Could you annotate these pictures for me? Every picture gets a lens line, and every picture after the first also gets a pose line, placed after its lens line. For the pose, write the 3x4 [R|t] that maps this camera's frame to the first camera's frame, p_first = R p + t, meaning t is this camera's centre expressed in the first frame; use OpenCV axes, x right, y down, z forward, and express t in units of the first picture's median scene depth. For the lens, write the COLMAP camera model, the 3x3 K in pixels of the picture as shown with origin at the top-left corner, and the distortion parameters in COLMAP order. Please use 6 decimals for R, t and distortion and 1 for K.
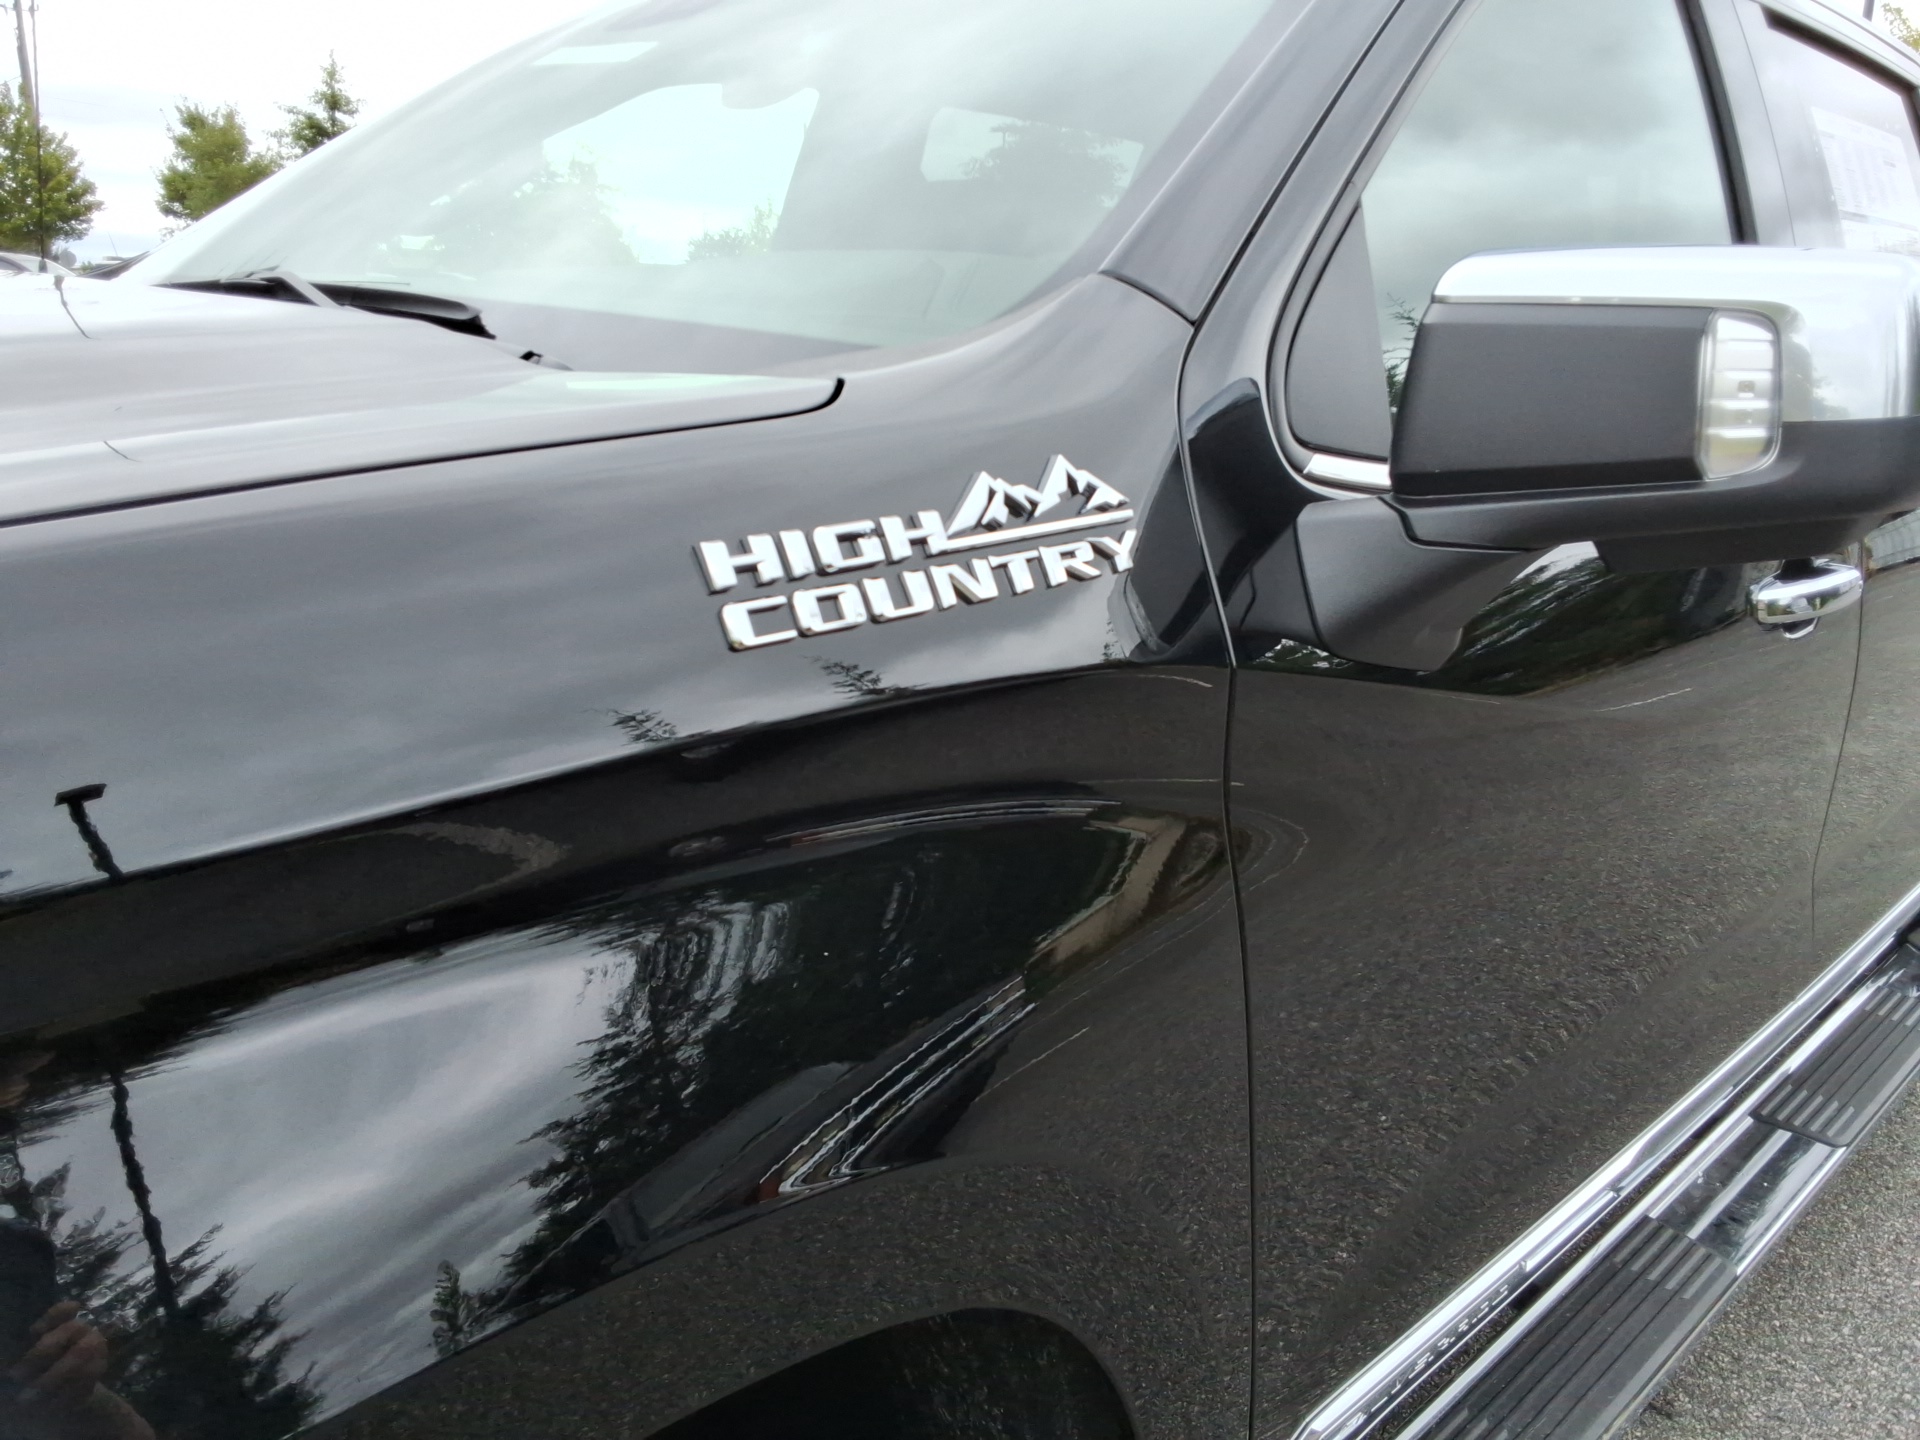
lens RADIAL K [[1539.9, 0, 974.0], [0, 1539.9, 711.3], [0, 0, 1]] dist [0.129984, -0.199274]
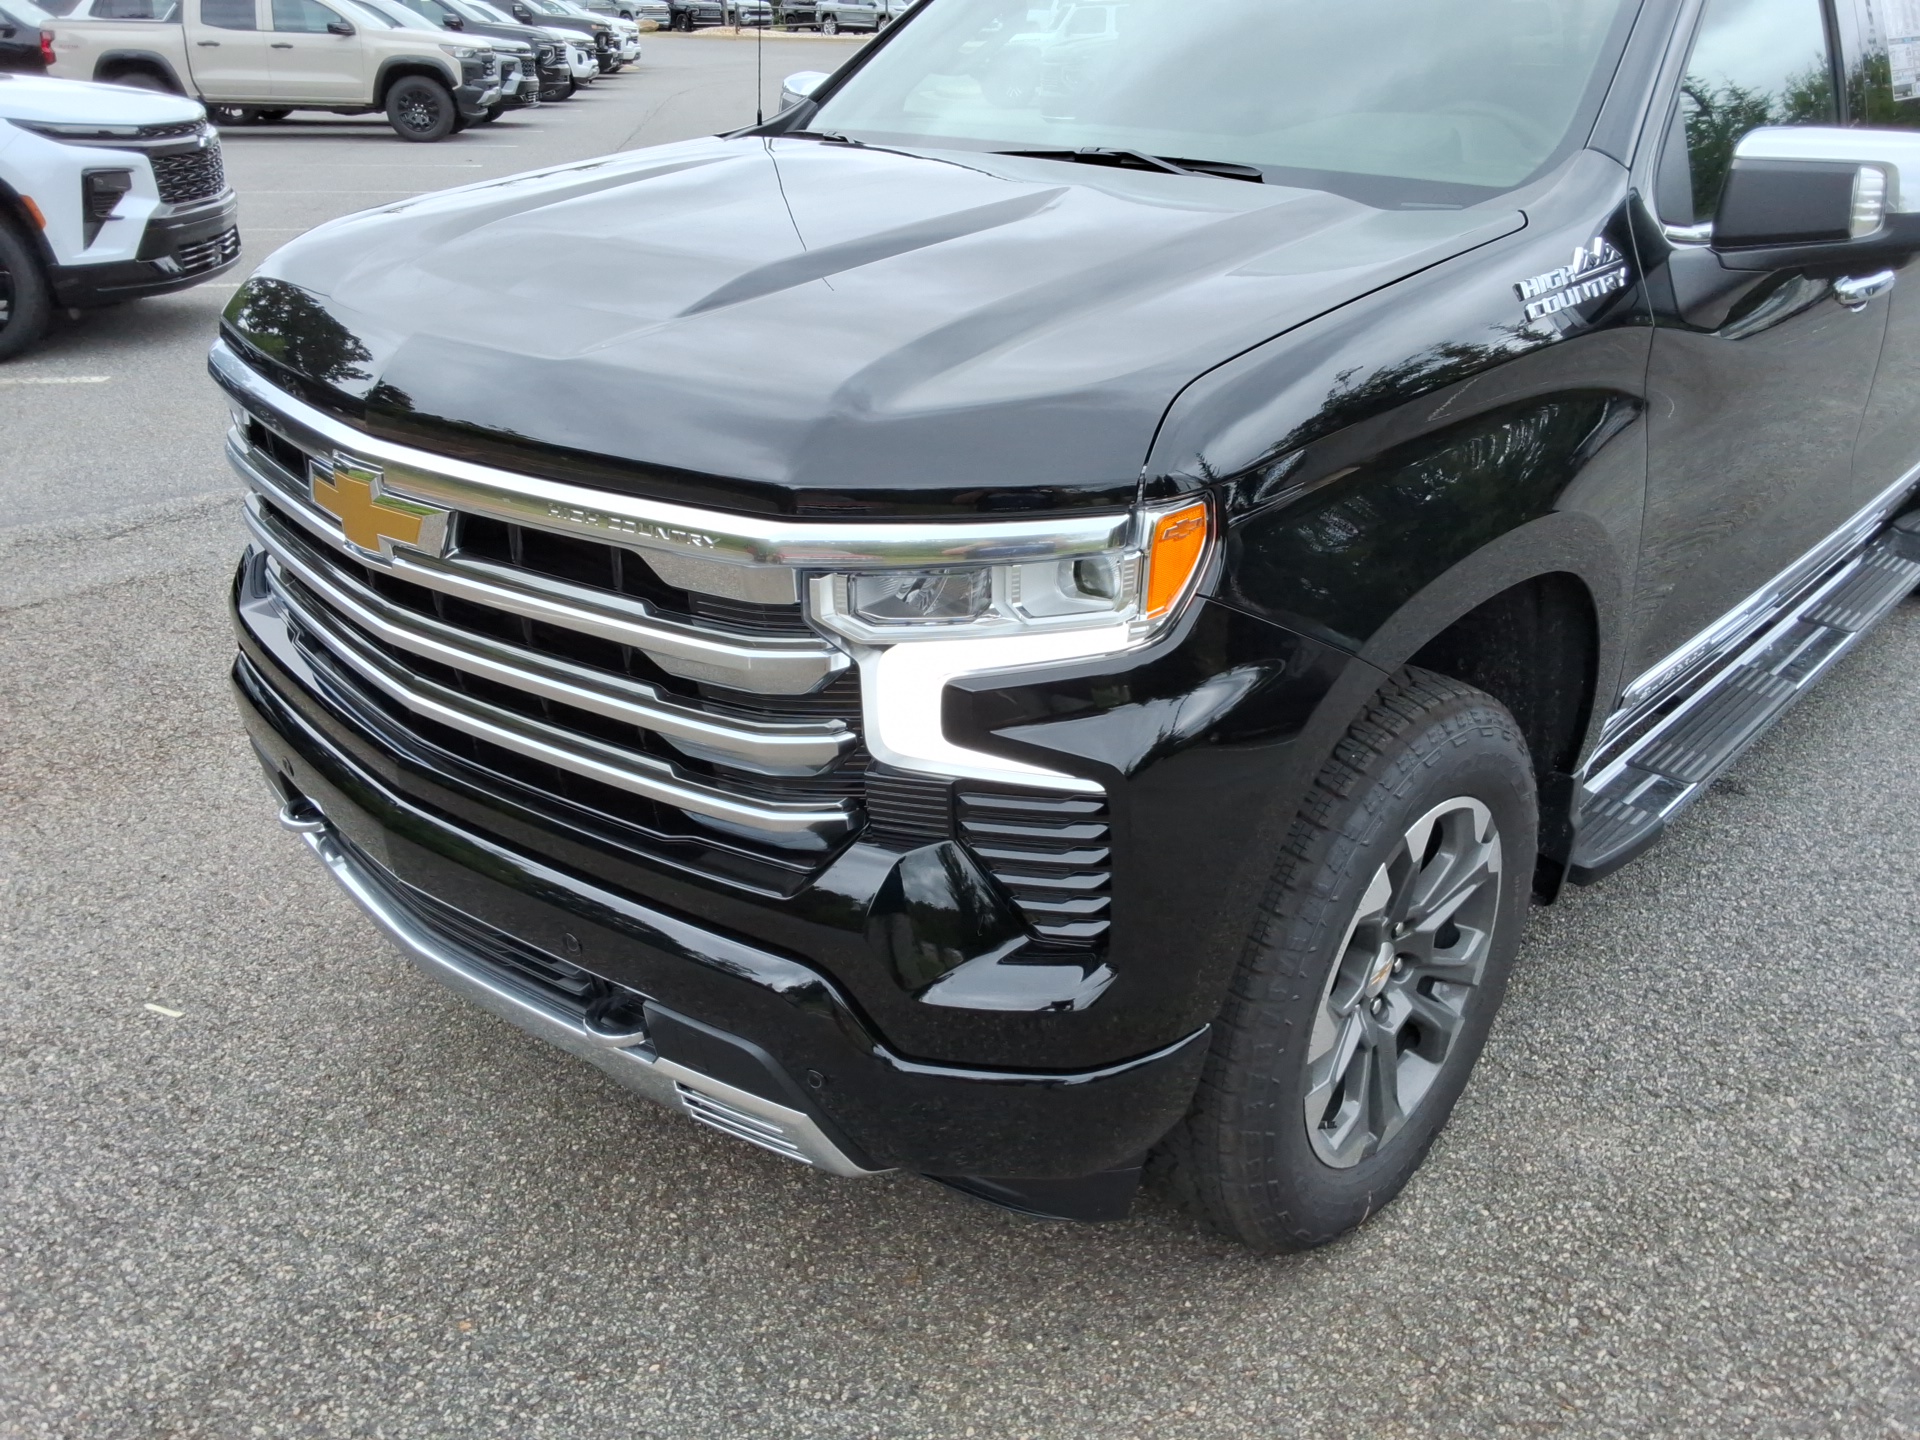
lens RADIAL K [[1566.6, 0, 978.5], [0, 1566.6, 694.5], [0, 0, 1]] dist [0.085408, -0.138214]
pose [[0.999010, -0.036581, 0.025330, -0.813392], [0.031916, 0.985794, 0.164897, 0.079361], [-0.031003, -0.163925, 0.985986, -1.236841]]
